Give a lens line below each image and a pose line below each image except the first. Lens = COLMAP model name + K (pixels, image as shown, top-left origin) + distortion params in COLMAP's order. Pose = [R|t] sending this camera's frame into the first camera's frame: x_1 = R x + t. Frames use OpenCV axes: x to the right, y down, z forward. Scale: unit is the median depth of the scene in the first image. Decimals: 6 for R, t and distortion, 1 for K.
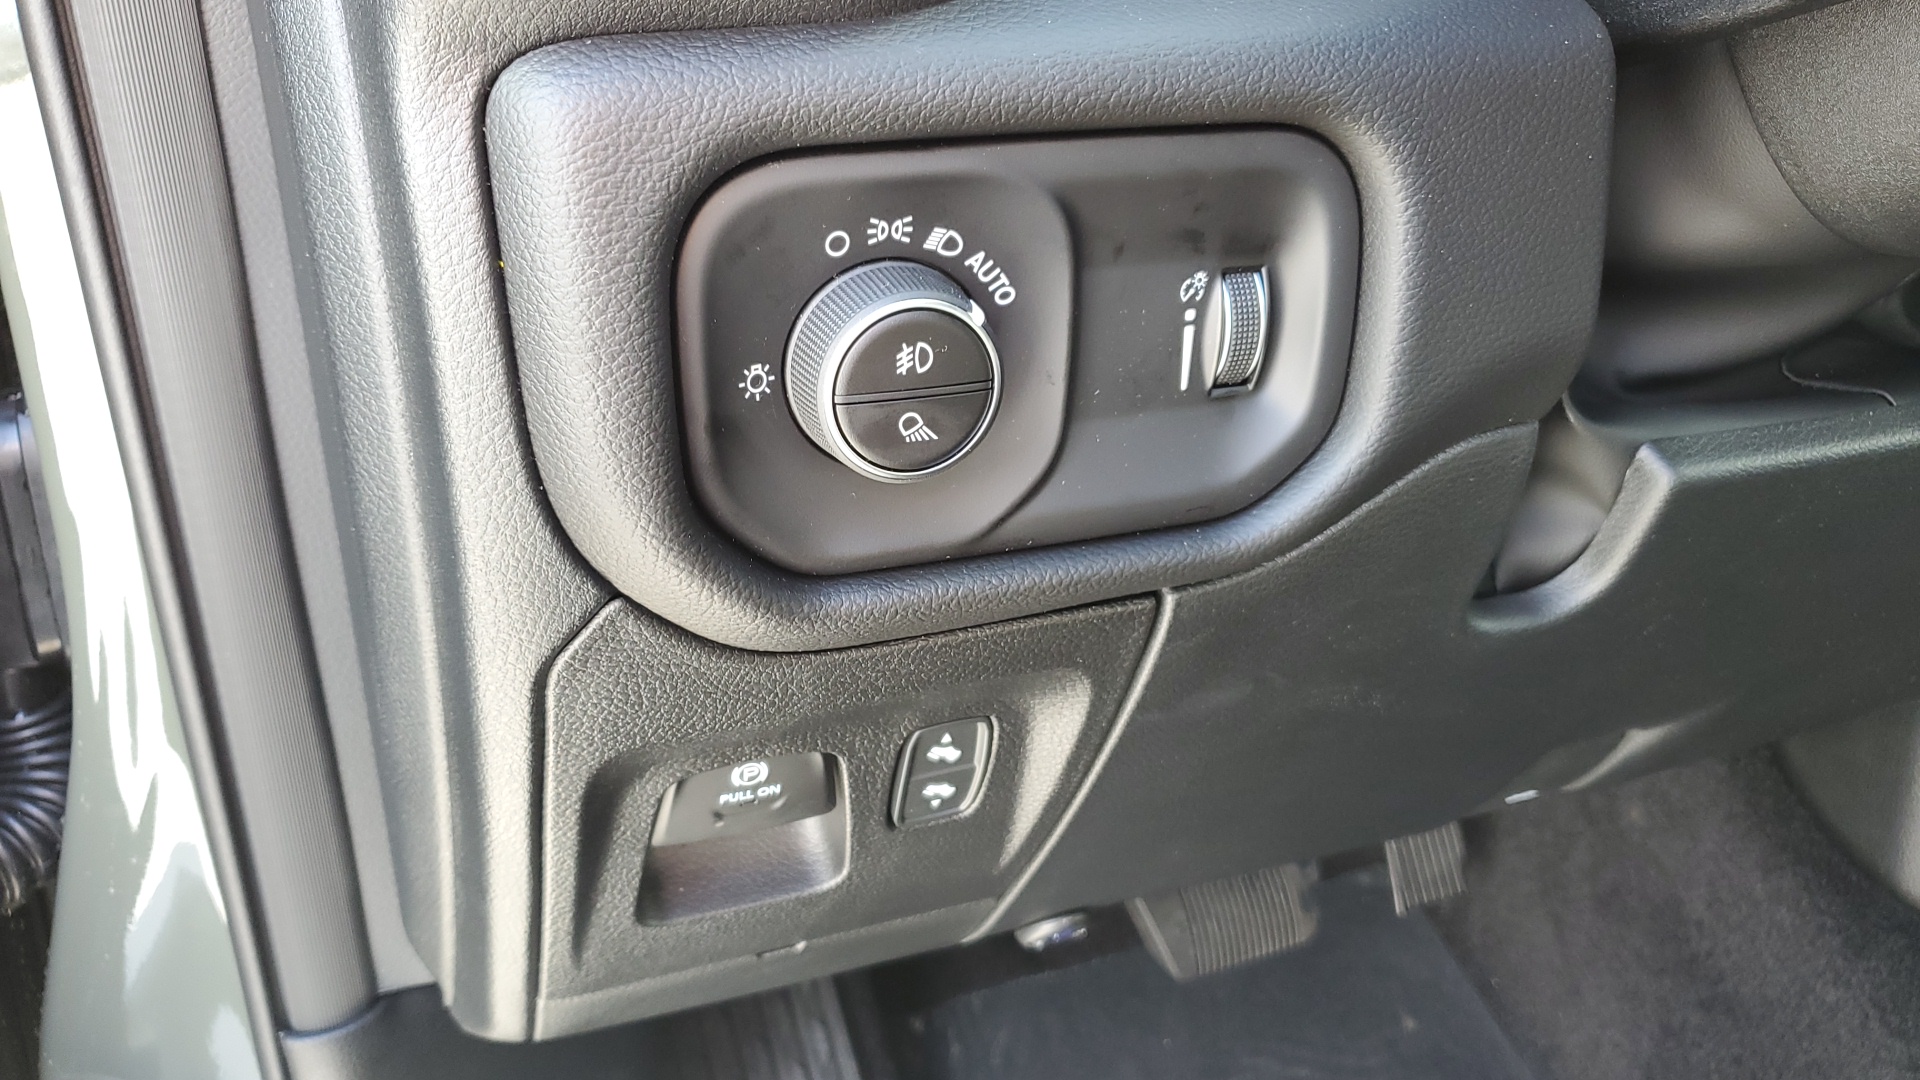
lens RADIAL K [[1544.2, 0, 960.0], [0, 1544.2, 540.0], [0, 0, 1]] dist [0.092315, -0.096384]
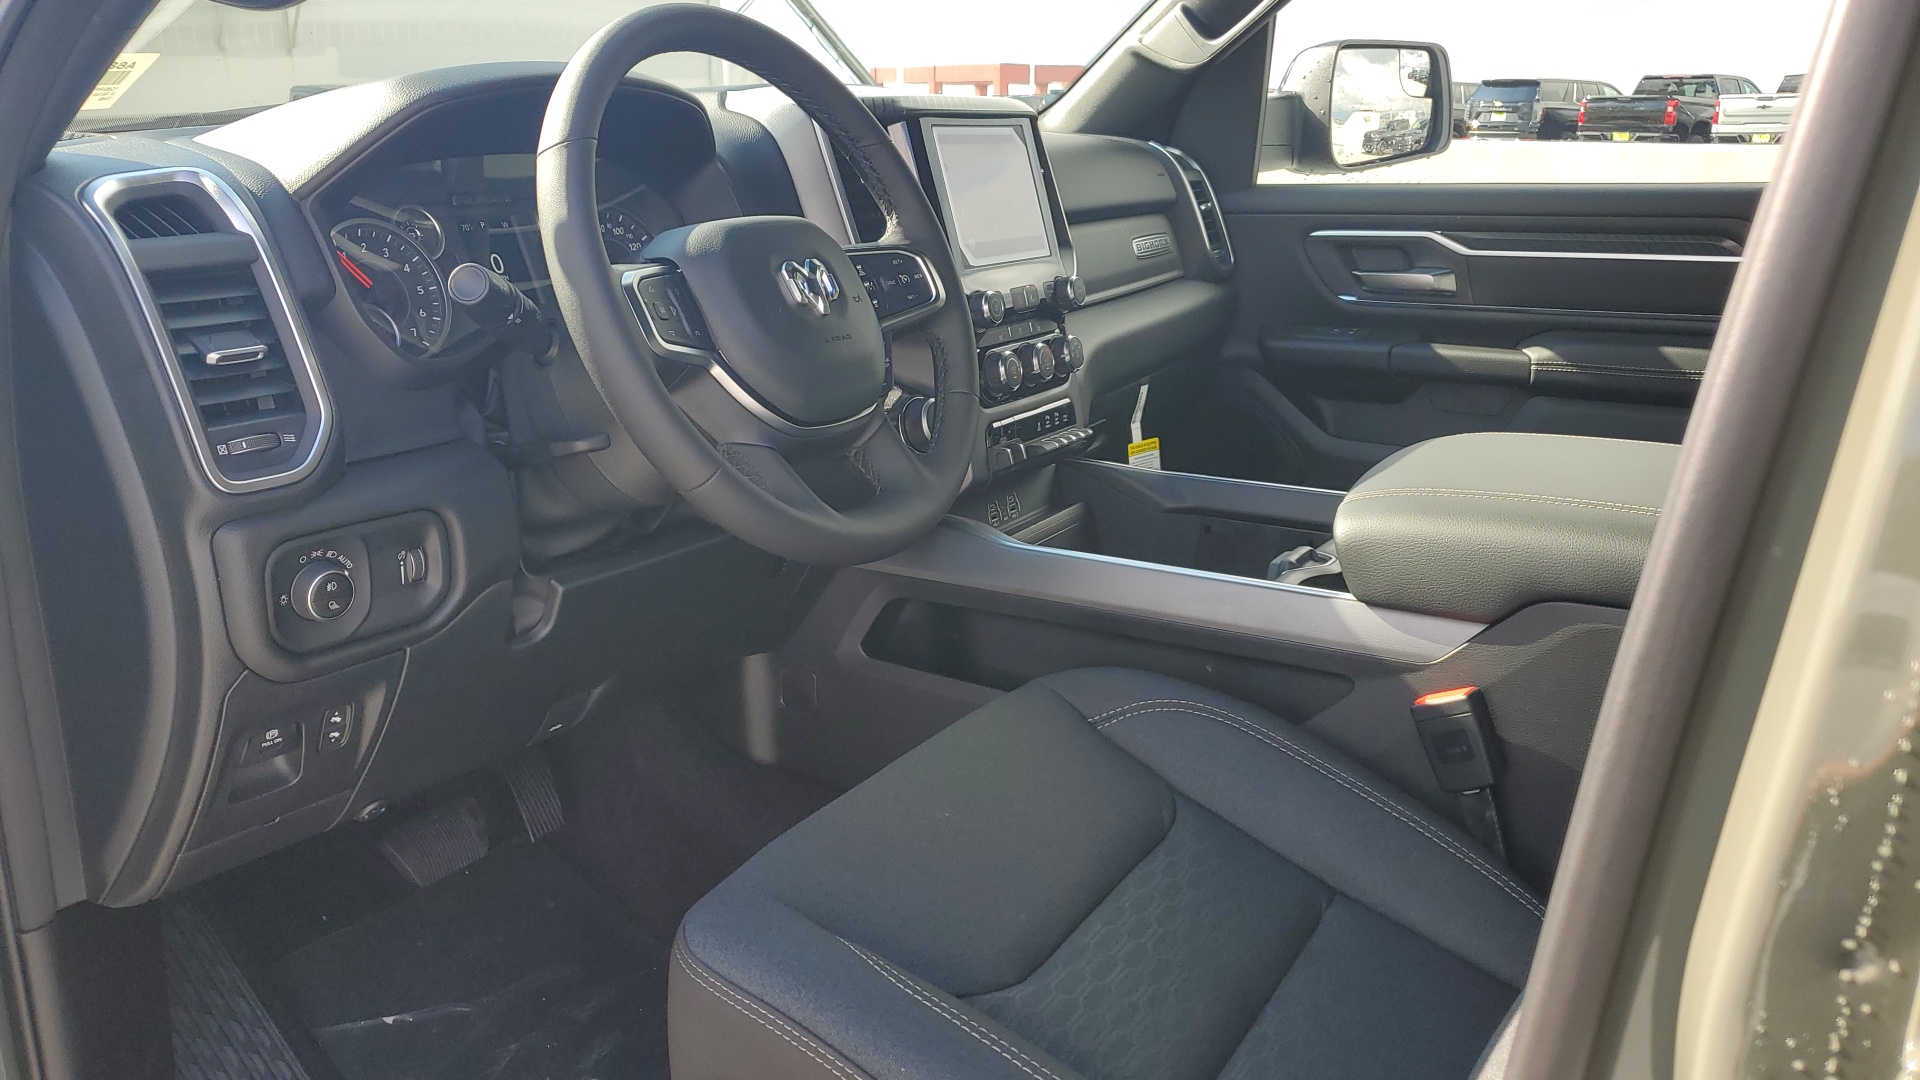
lens RADIAL K [[1544.2, 0, 960.0], [0, 1544.2, 540.0], [0, 0, 1]] dist [0.092315, -0.096384]
pose [[0.836719, -0.145358, 0.527989, -0.639374], [0.208752, 0.975994, -0.062120, 0.281136], [-0.506284, 0.162195, 0.846976, -2.588062]]
